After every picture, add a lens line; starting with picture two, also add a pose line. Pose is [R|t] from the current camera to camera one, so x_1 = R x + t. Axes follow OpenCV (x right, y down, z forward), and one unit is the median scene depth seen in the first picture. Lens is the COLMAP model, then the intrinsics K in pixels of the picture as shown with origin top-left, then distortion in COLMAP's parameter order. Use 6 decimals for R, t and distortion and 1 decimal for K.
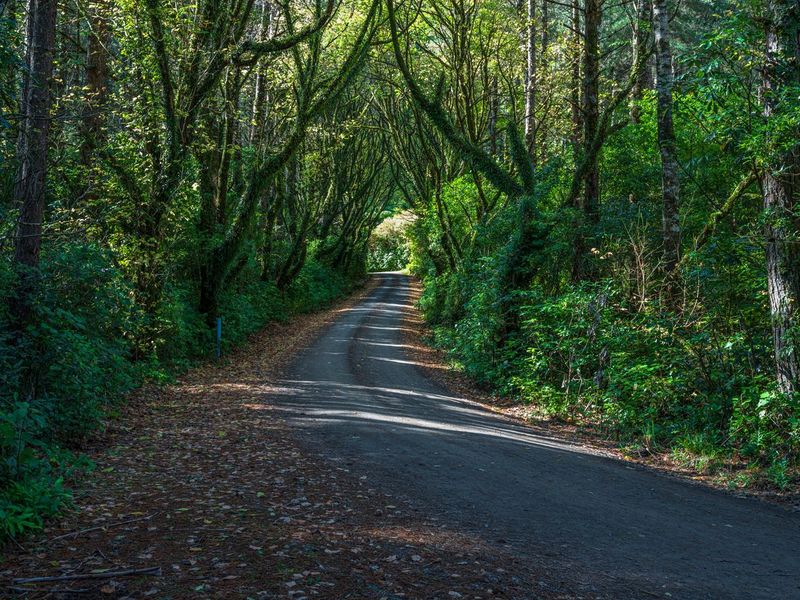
lens RADIAL K [[951.2, 0, 400.0], [0, 951.2, 300.0], [0, 0, 1]] dist [0.004610, -0.025933]
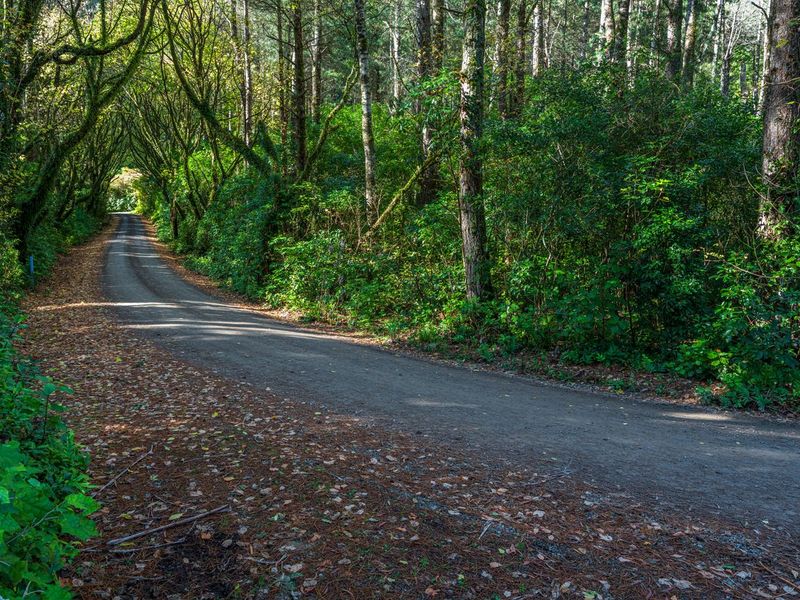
lens RADIAL K [[583.6, 0, 399.9], [0, 583.6, 312.1], [0, 0, 1]] dist [-0.004060, -0.005280]
pose [[0.909702, -0.065776, 0.410020, -0.099500], [0.008311, 0.990062, 0.140387, -0.022941], [-0.415179, -0.124303, 0.901208, 0.068626]]
